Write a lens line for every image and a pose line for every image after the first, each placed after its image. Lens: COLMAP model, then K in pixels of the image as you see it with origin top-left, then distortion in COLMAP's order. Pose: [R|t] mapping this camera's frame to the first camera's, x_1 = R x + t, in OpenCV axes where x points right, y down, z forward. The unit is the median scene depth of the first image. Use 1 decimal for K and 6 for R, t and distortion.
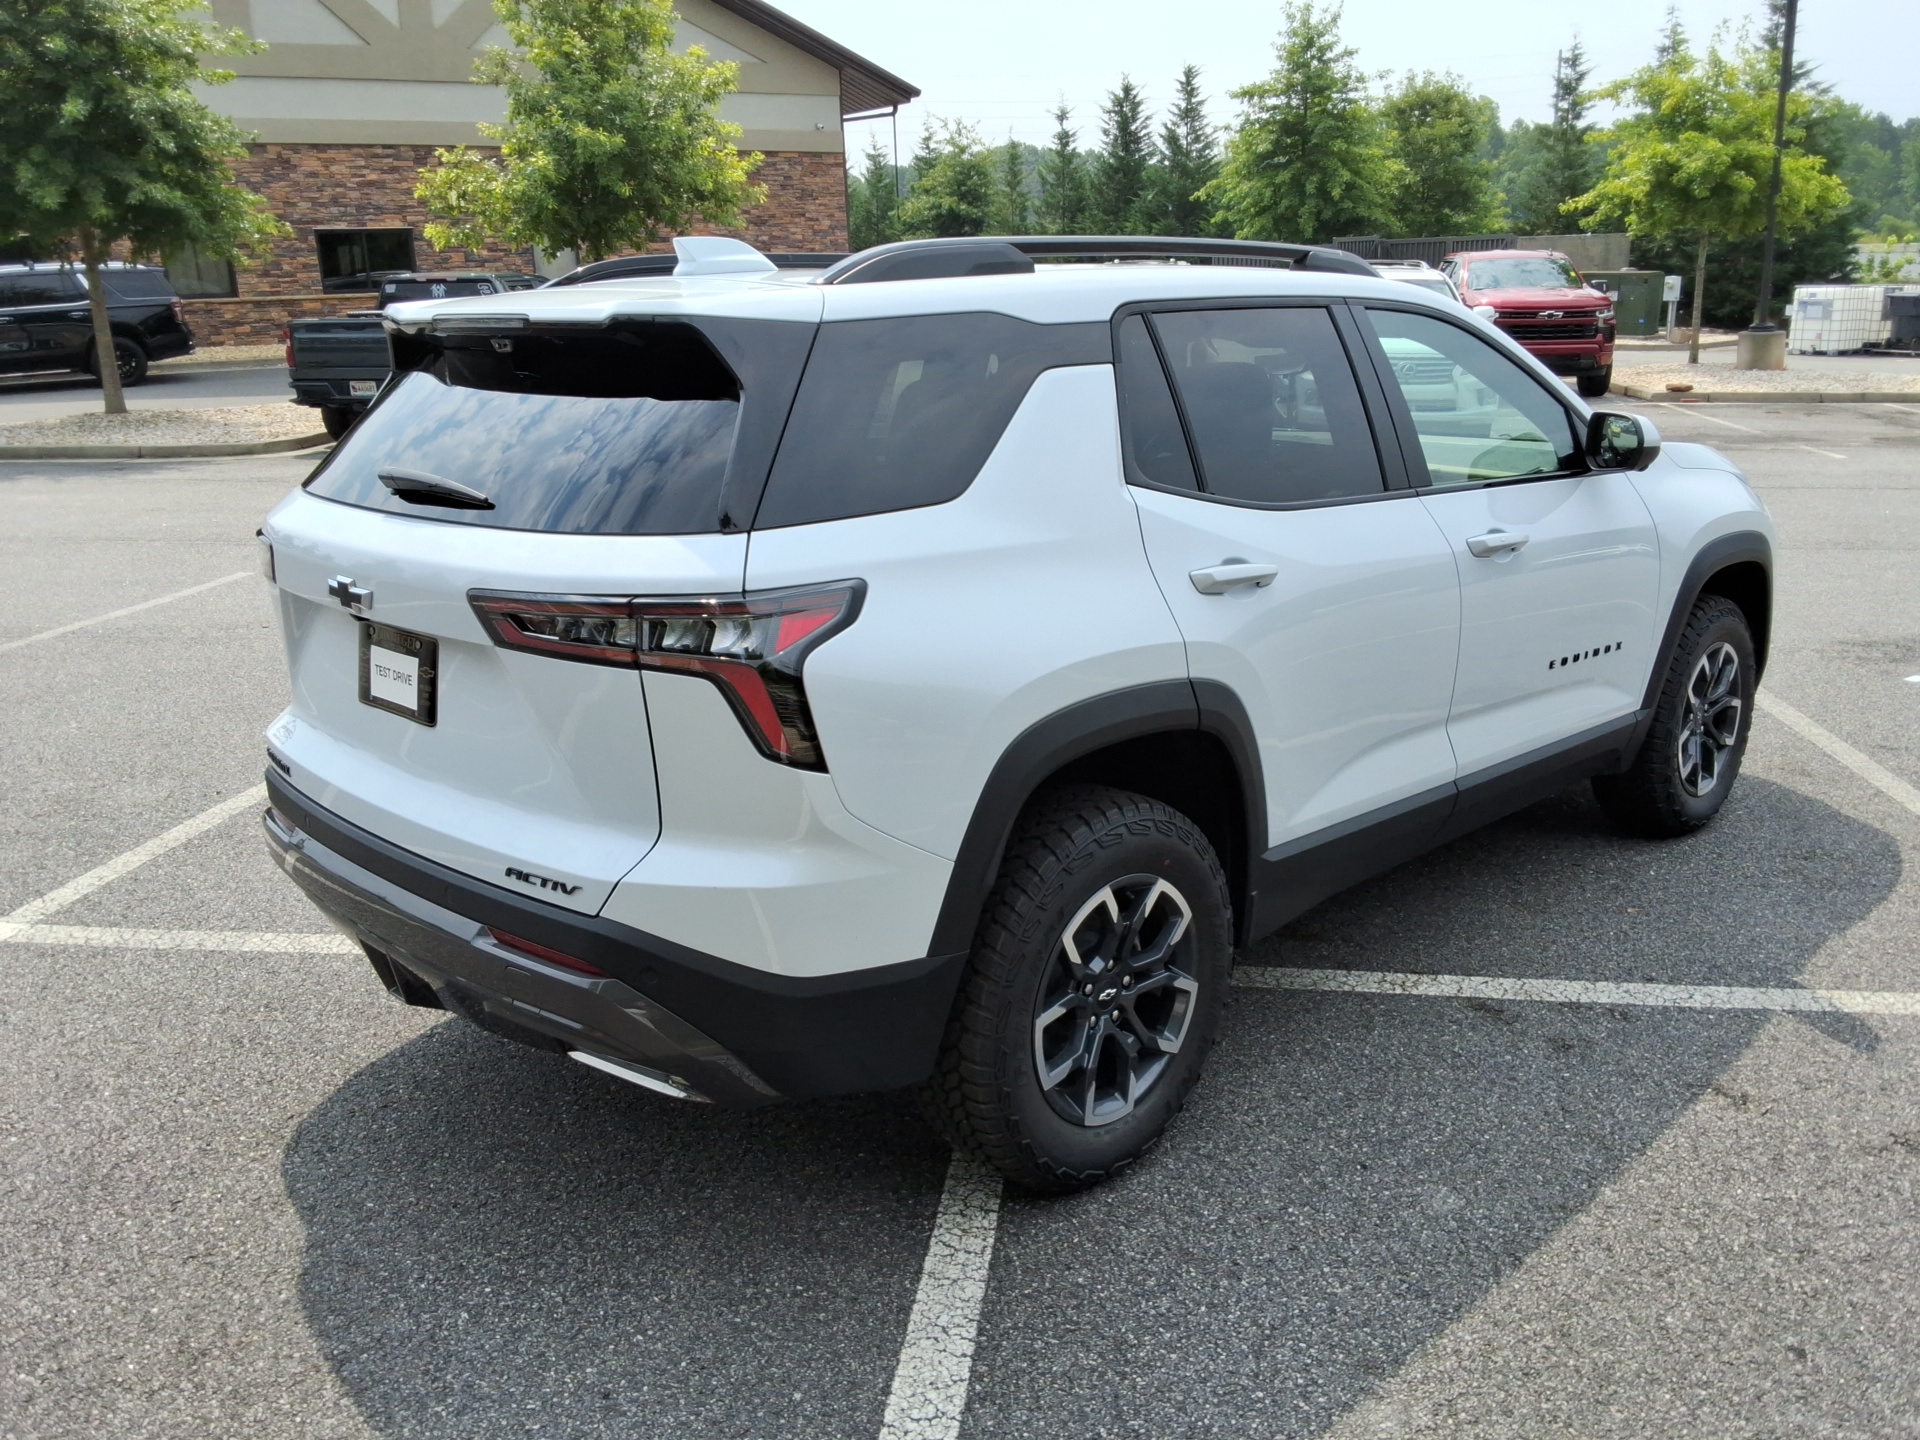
lens RADIAL K [[1547.2, 0, 960.0], [0, 1547.2, 720.0], [0, 0, 1]] dist [0.067221, -0.107779]
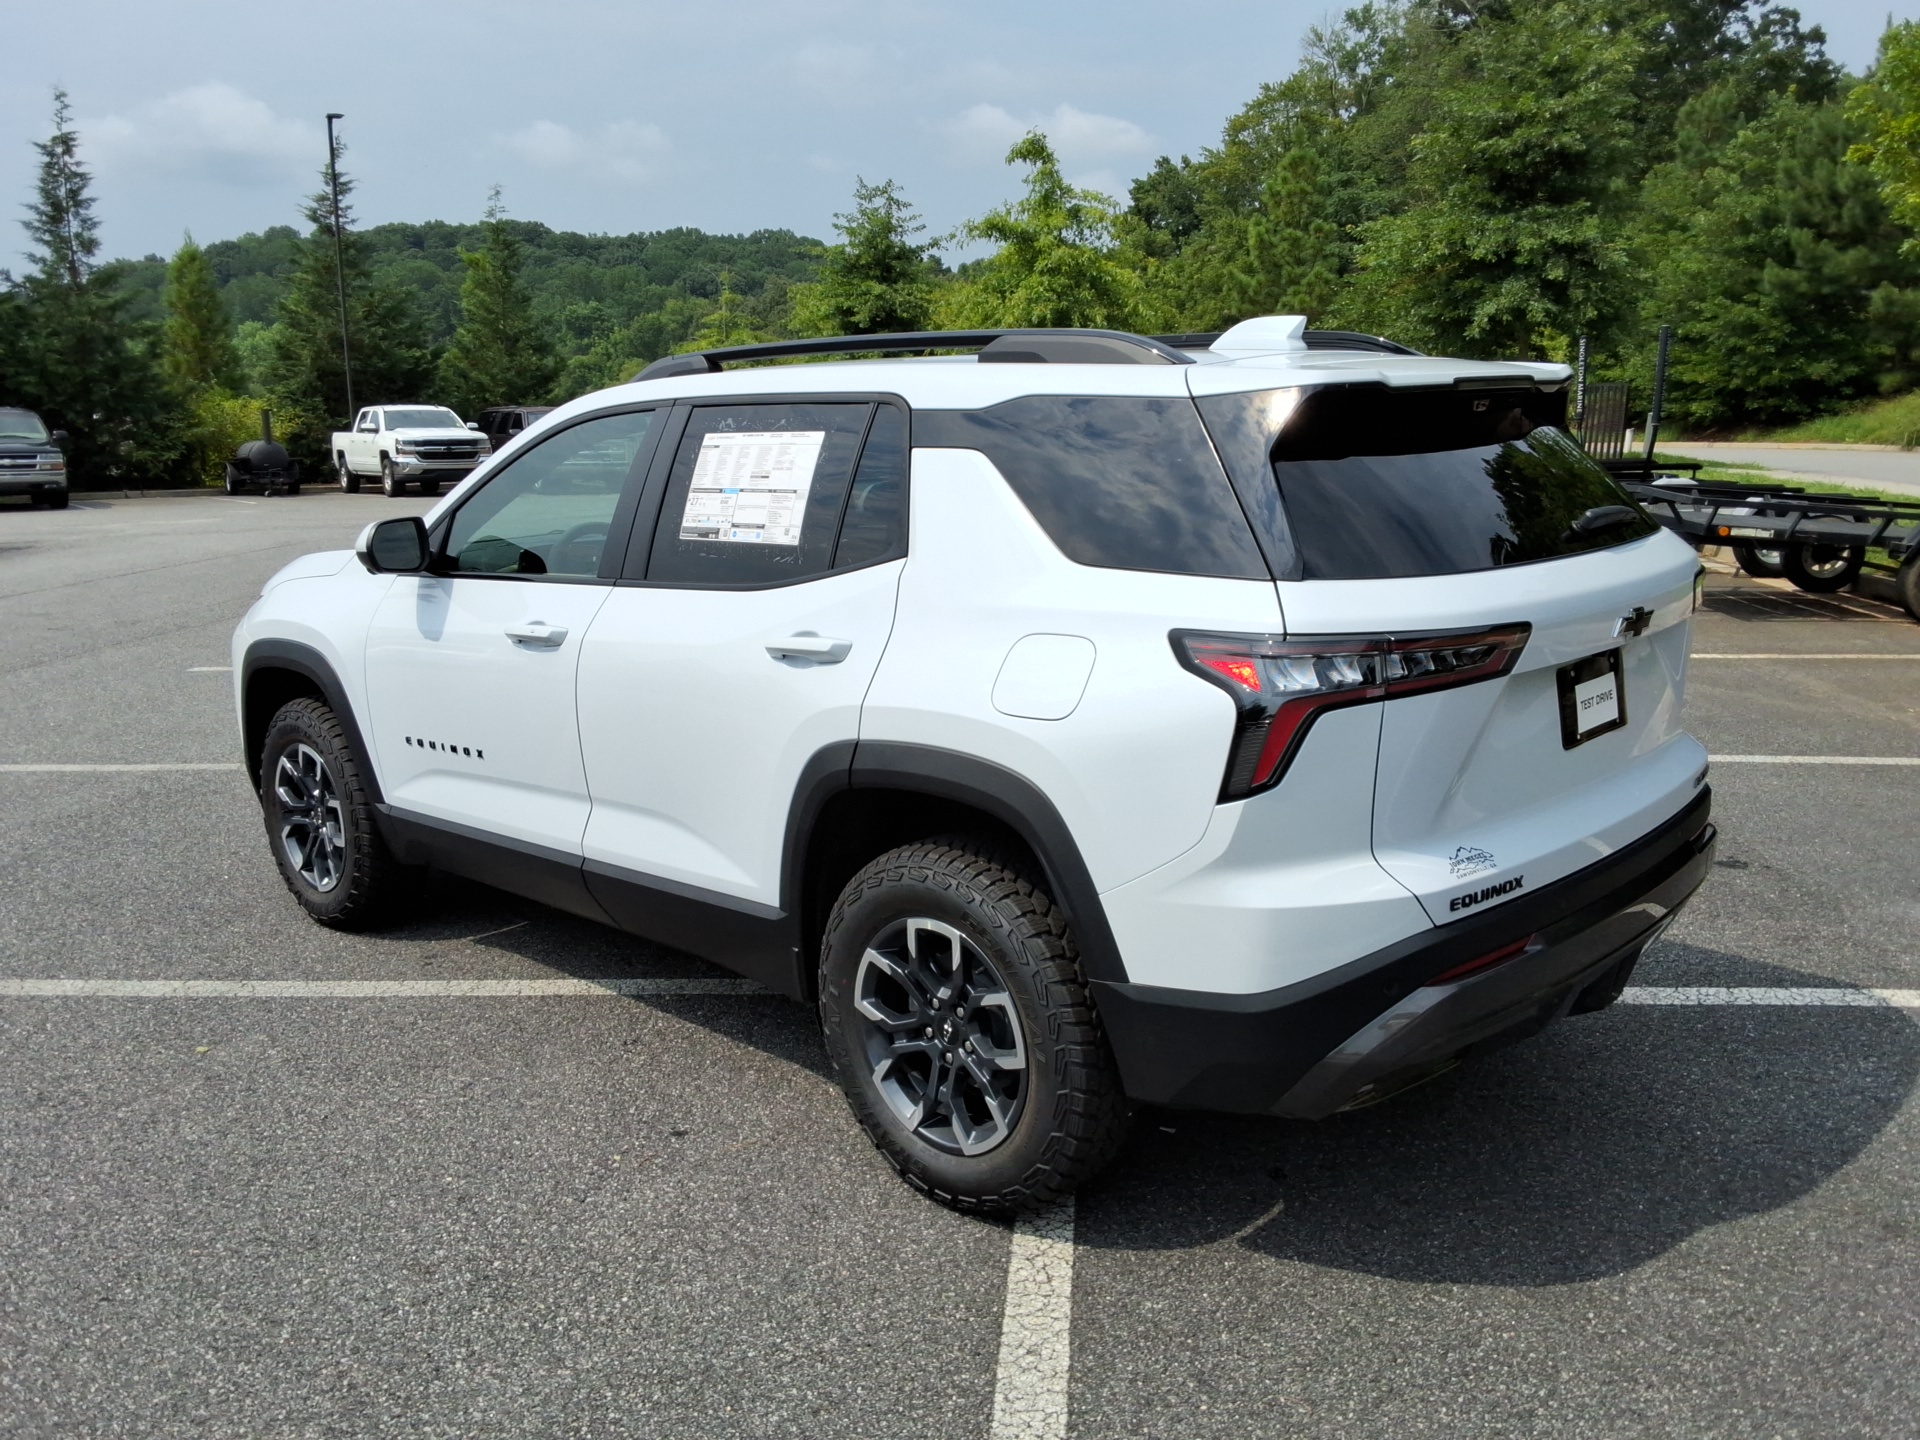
lens RADIAL K [[1550.7, 0, 973.8], [0, 1550.7, 703.2], [0, 0, 1]] dist [0.110397, -0.178470]
pose [[-0.041715, -0.174957, 0.983692, -0.166119], [0.282284, 0.942373, 0.179579, -0.041842], [-0.958423, 0.285172, 0.010076, 0.169914]]
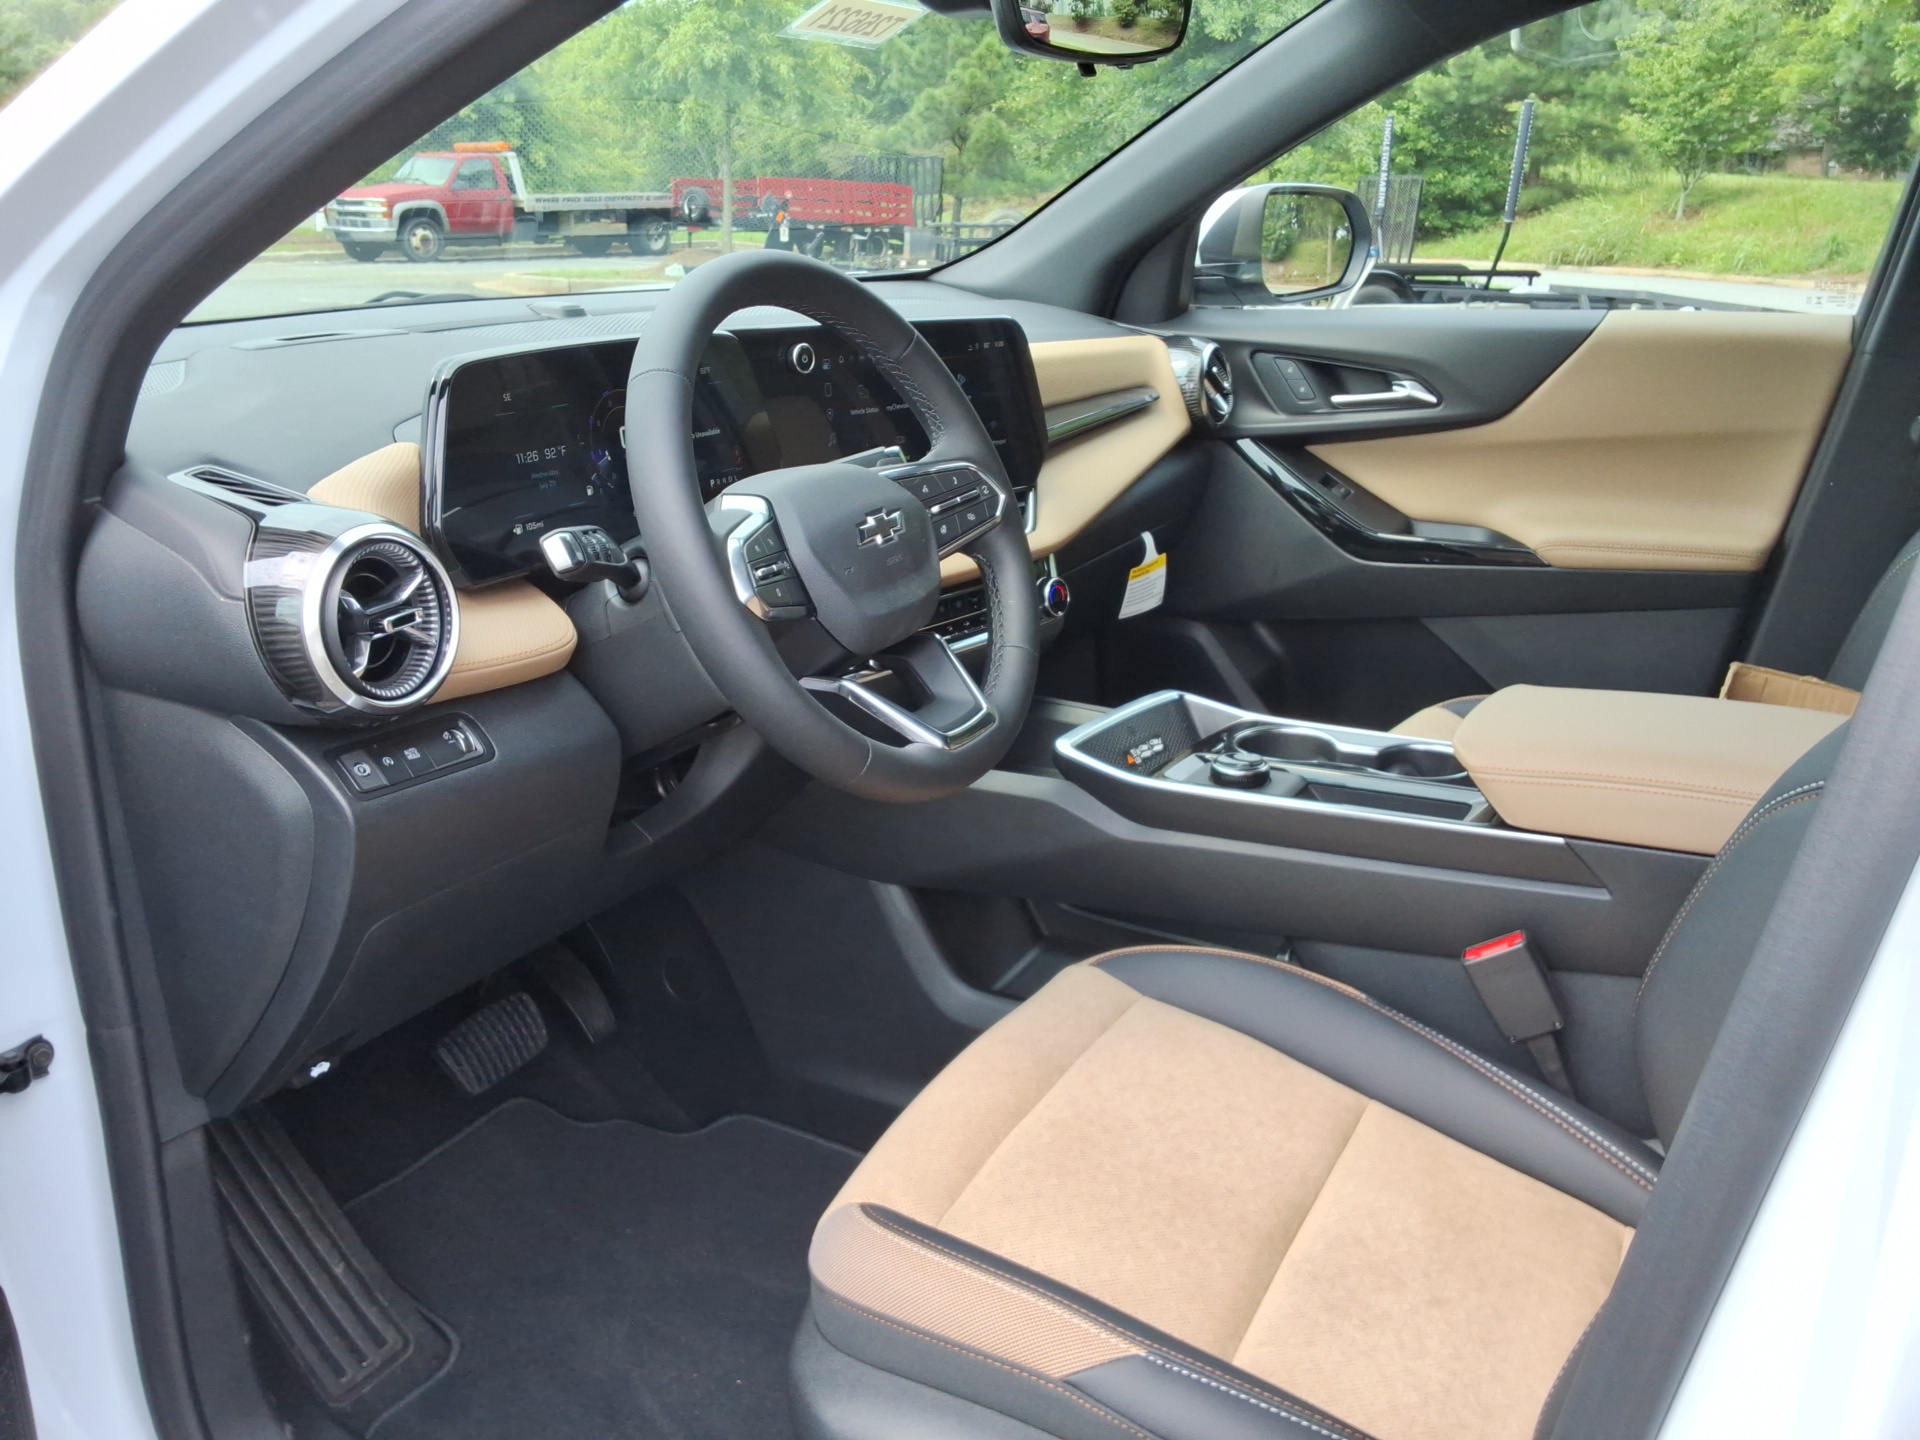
lens RADIAL K [[1546.6, 0, 960.0], [0, 1546.6, 720.0], [0, 0, 1]] dist [0.105702, -0.184280]
pose [[-0.290830, -0.294384, 0.910360, -0.016487], [0.235616, 0.900150, 0.366354, -0.044356], [-0.927309, 0.321042, -0.192429, 0.221380]]
